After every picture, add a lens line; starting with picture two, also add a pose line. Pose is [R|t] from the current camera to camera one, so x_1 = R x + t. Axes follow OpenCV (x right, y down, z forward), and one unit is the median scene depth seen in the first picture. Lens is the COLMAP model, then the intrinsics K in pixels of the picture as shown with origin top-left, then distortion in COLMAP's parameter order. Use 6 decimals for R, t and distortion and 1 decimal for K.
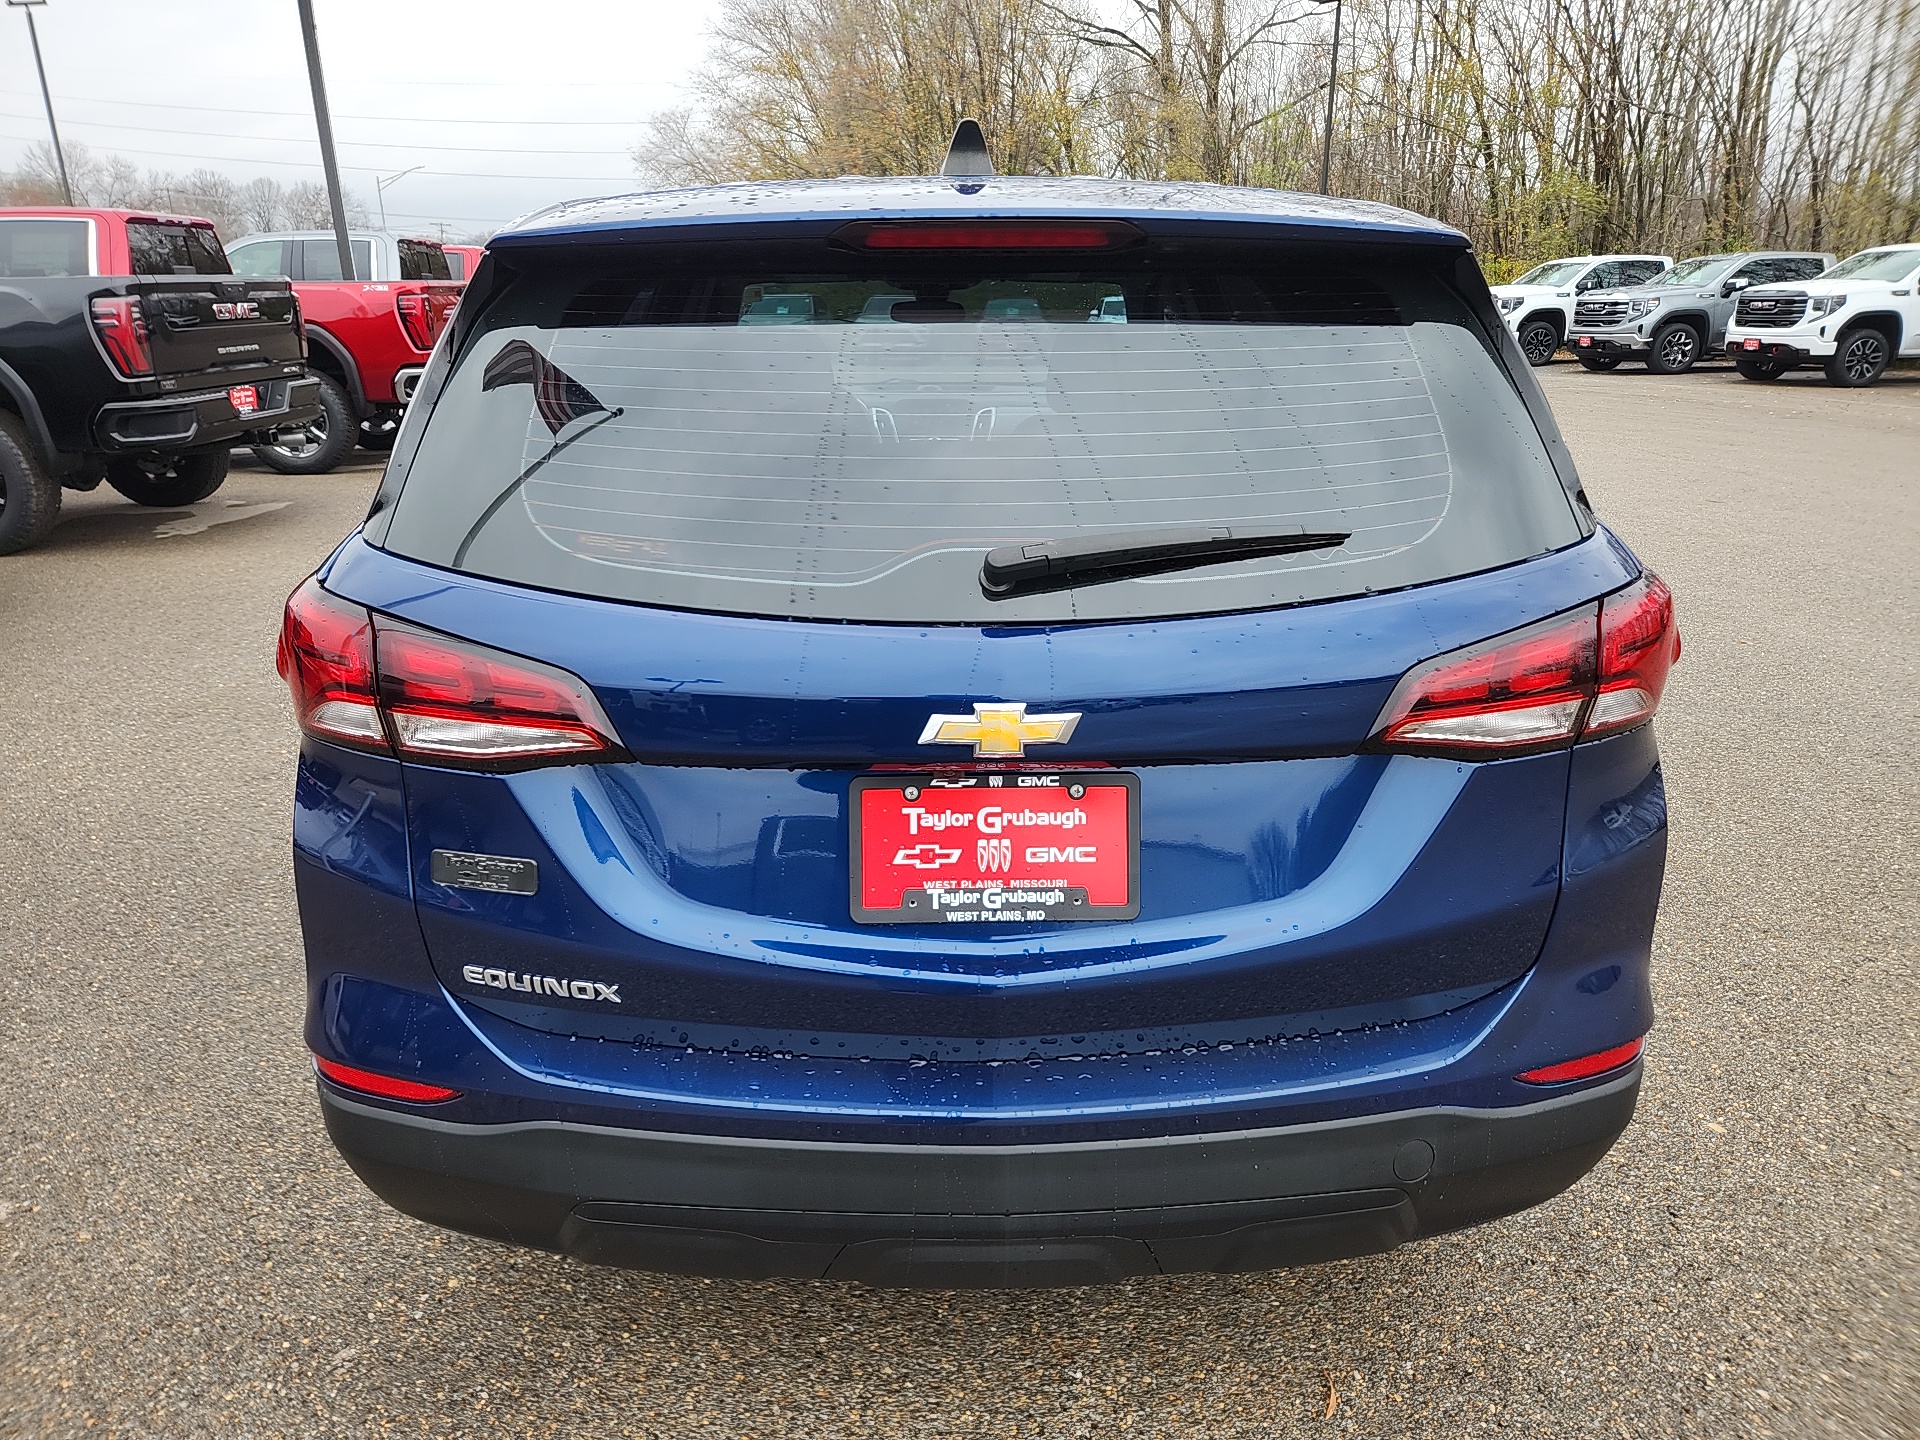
lens RADIAL K [[1275.1, 0, 950.3], [0, 1275.1, 731.3], [0, 0, 1]] dist [0.075899, -0.067341]
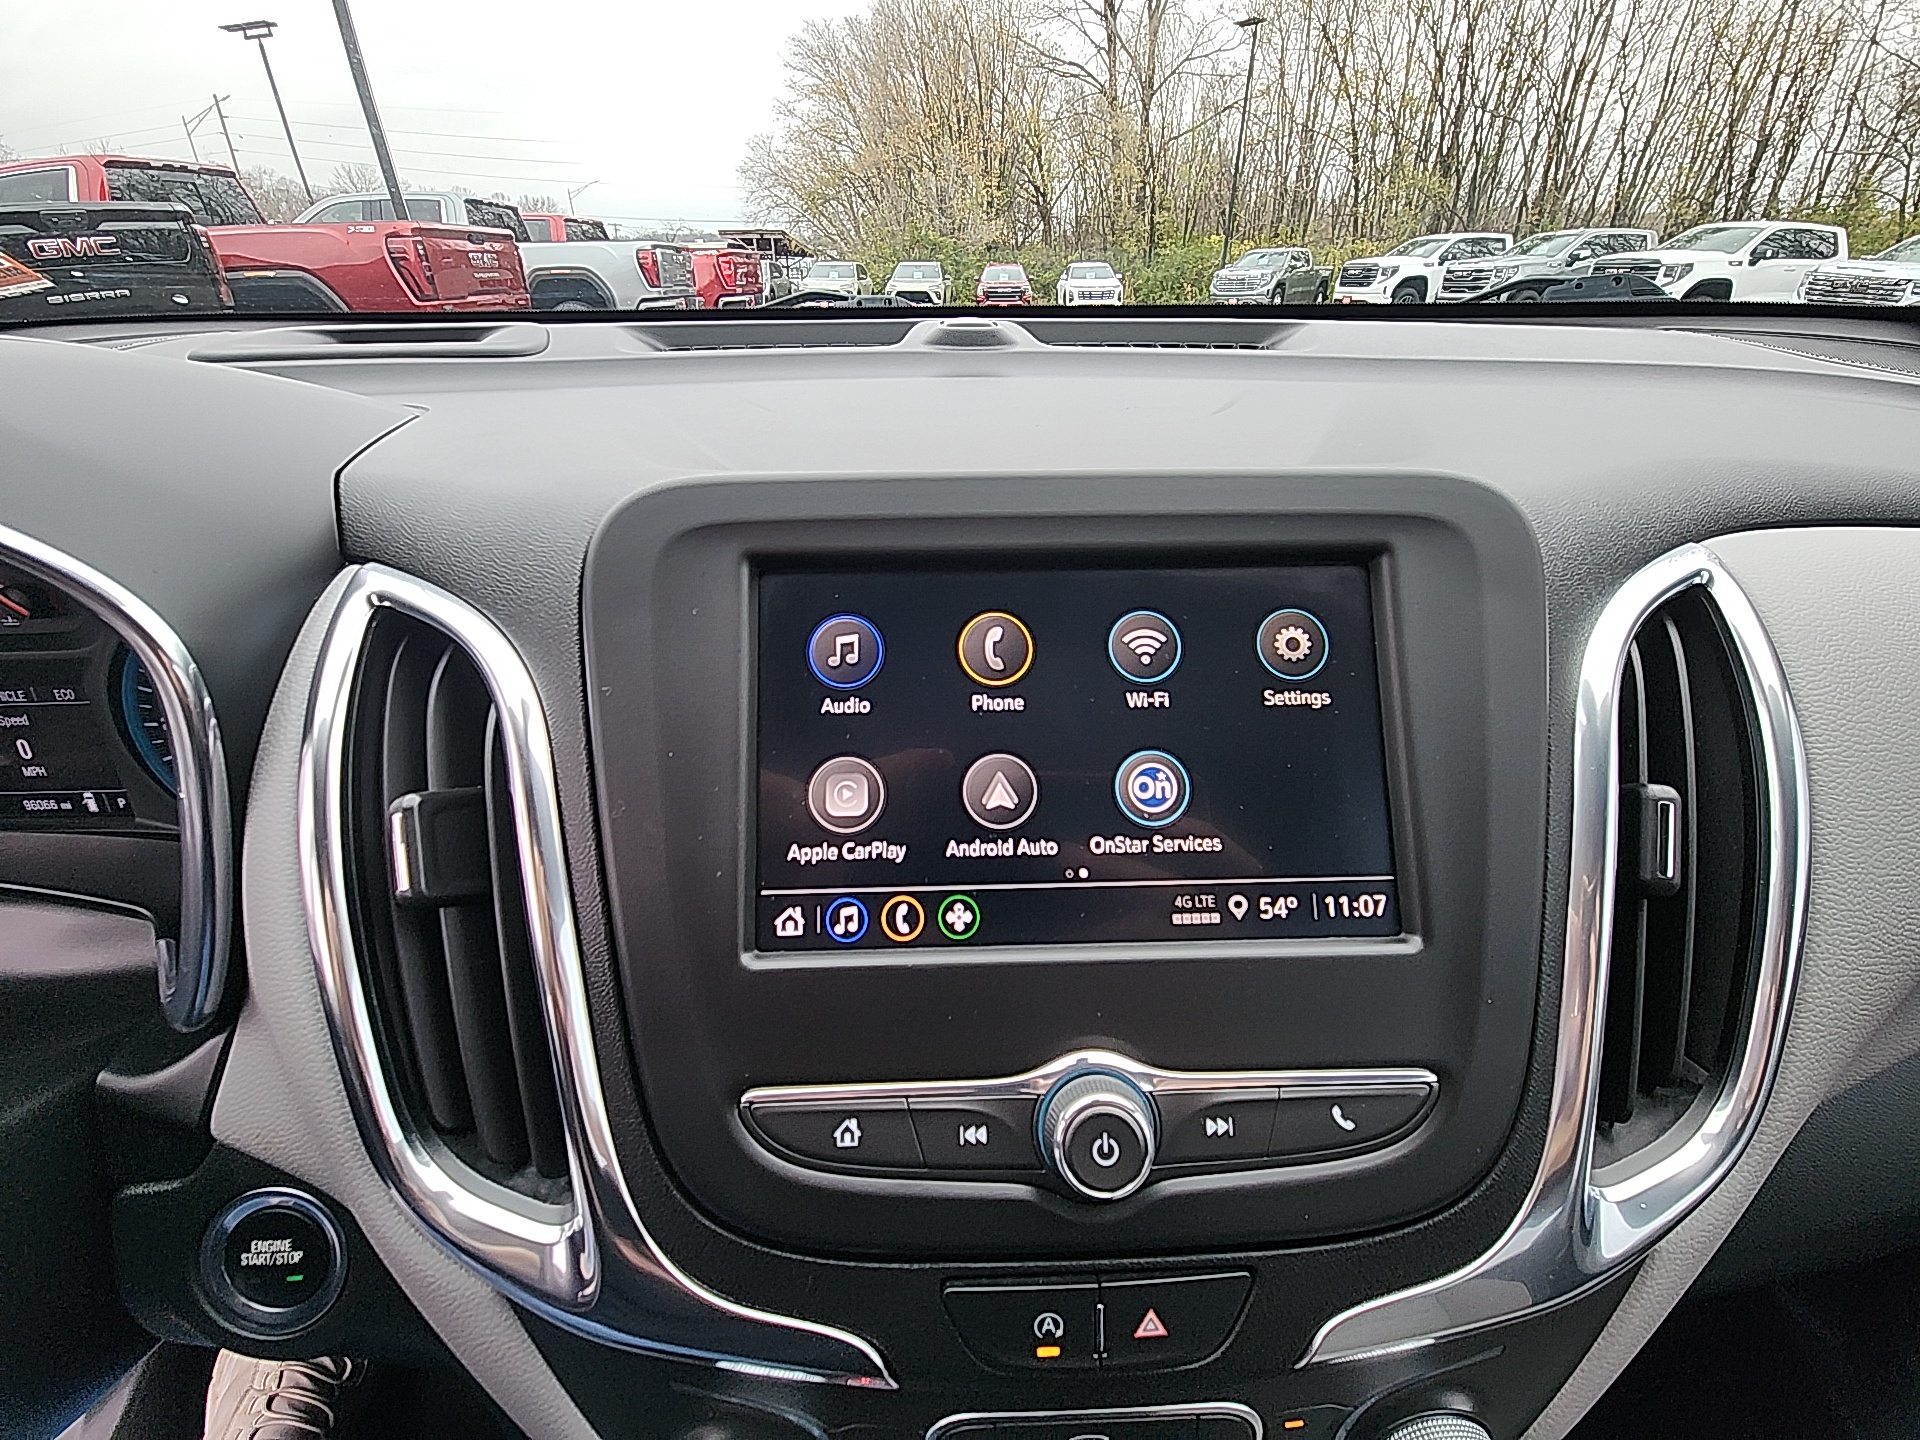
lens RADIAL K [[771.3, 0, 956.7], [0, 771.3, 709.8], [0, 0, 1]] dist [0.012166, -0.009103]
pose [[0.999998, -0.000807, 0.001853, -0.008034], [0.000451, 0.982773, 0.184816, -0.101149], [-0.001970, -0.184815, 0.982771, 0.378478]]
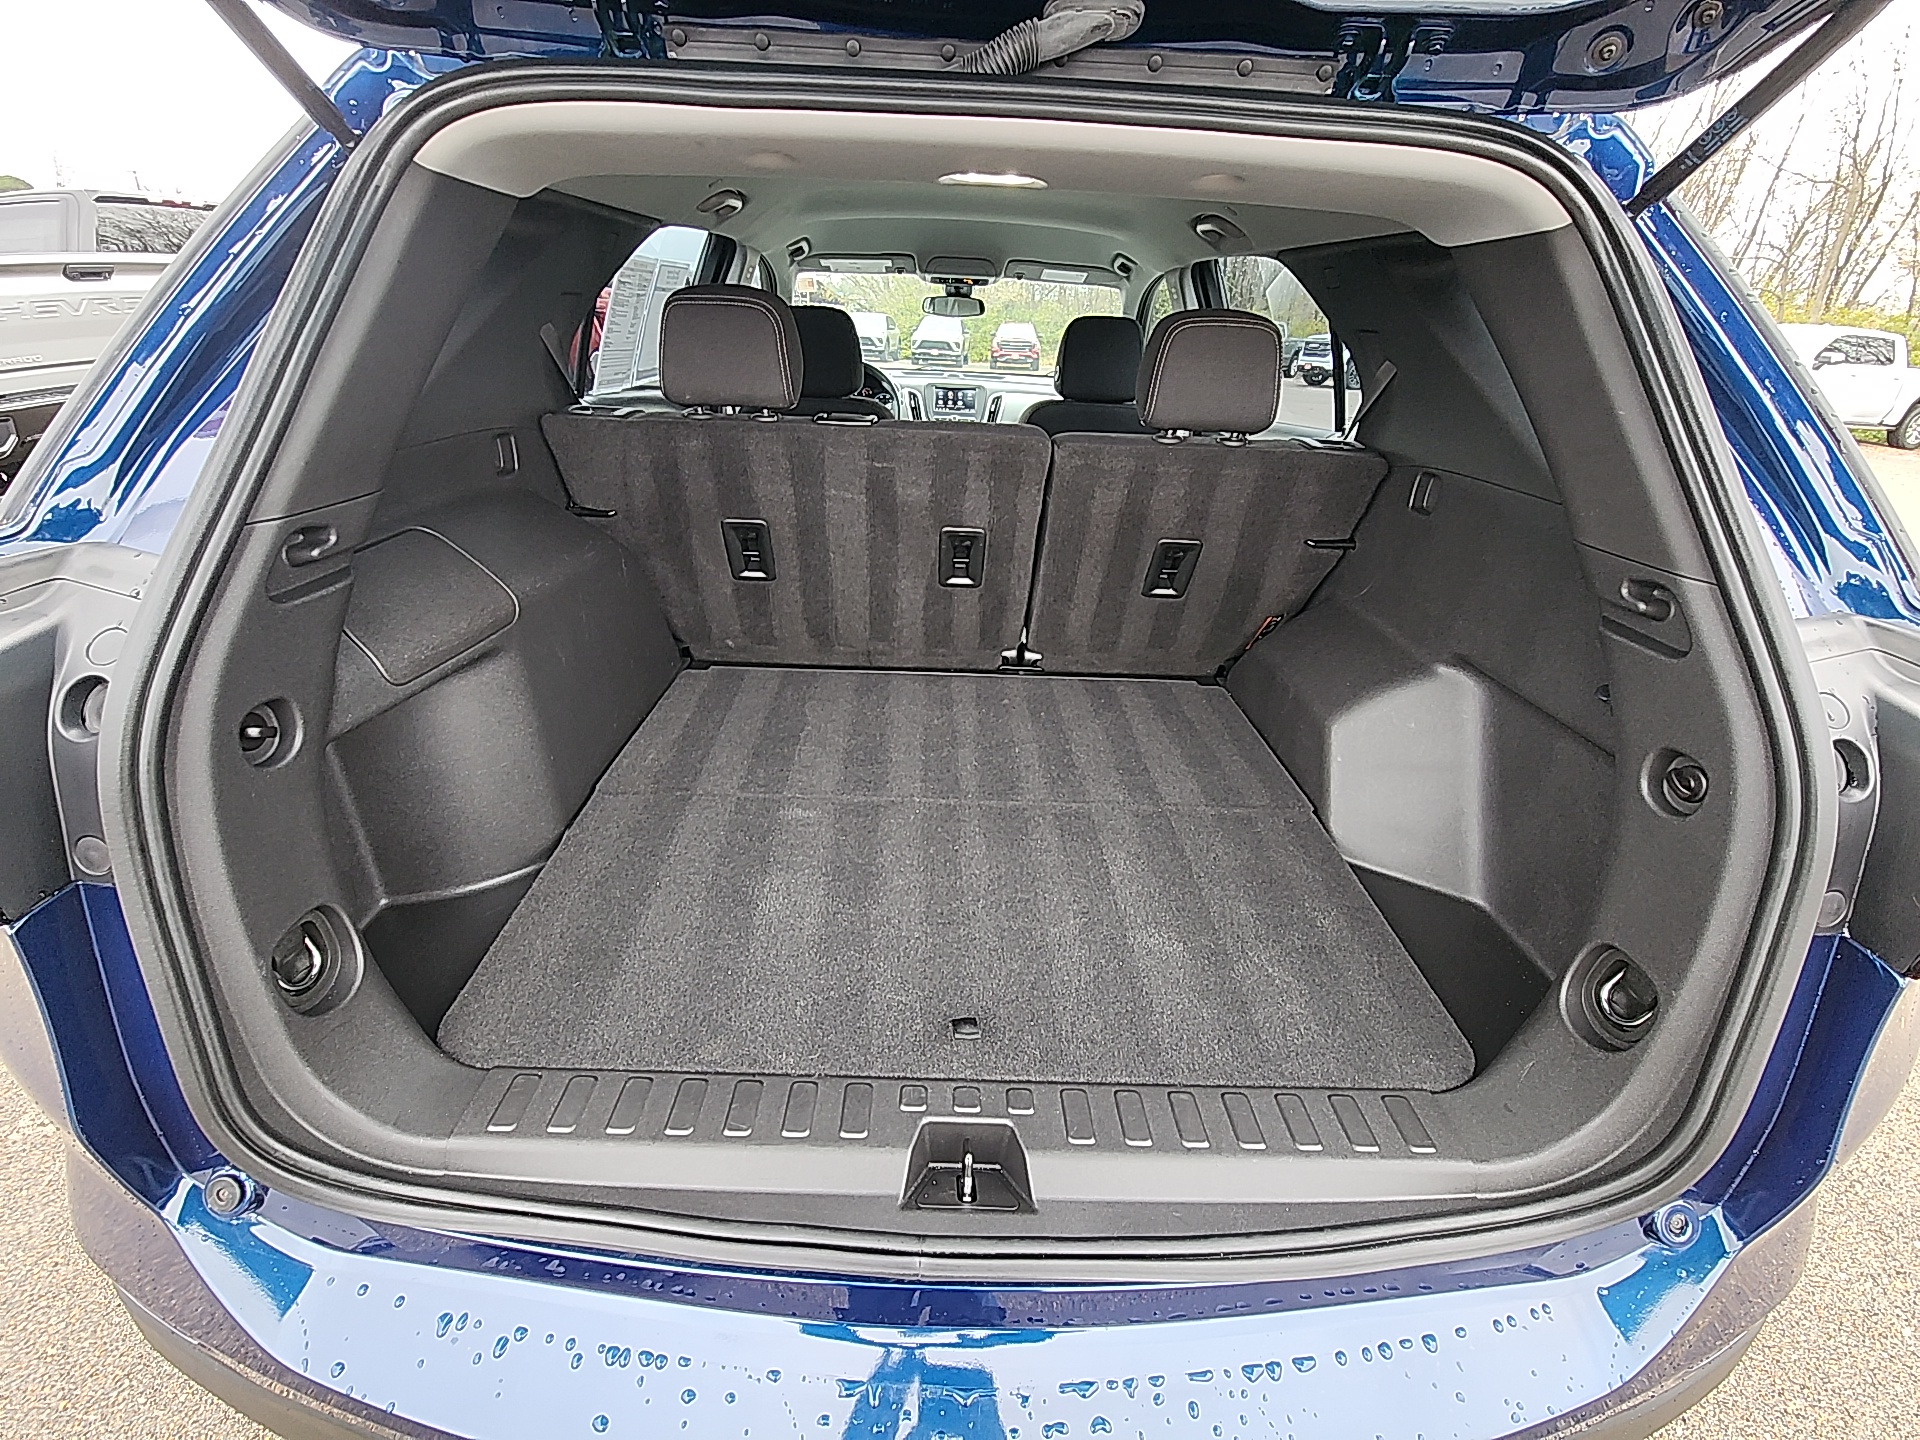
lens RADIAL K [[771.3, 0, 956.7], [0, 771.3, 709.8], [0, 0, 1]] dist [0.012166, -0.009103]
pose [[0.998766, 0.049657, -0.000405, 0.001376], [-0.049139, 0.989454, 0.136258, -0.020015], [0.007167, -0.136070, 0.990673, 0.088027]]
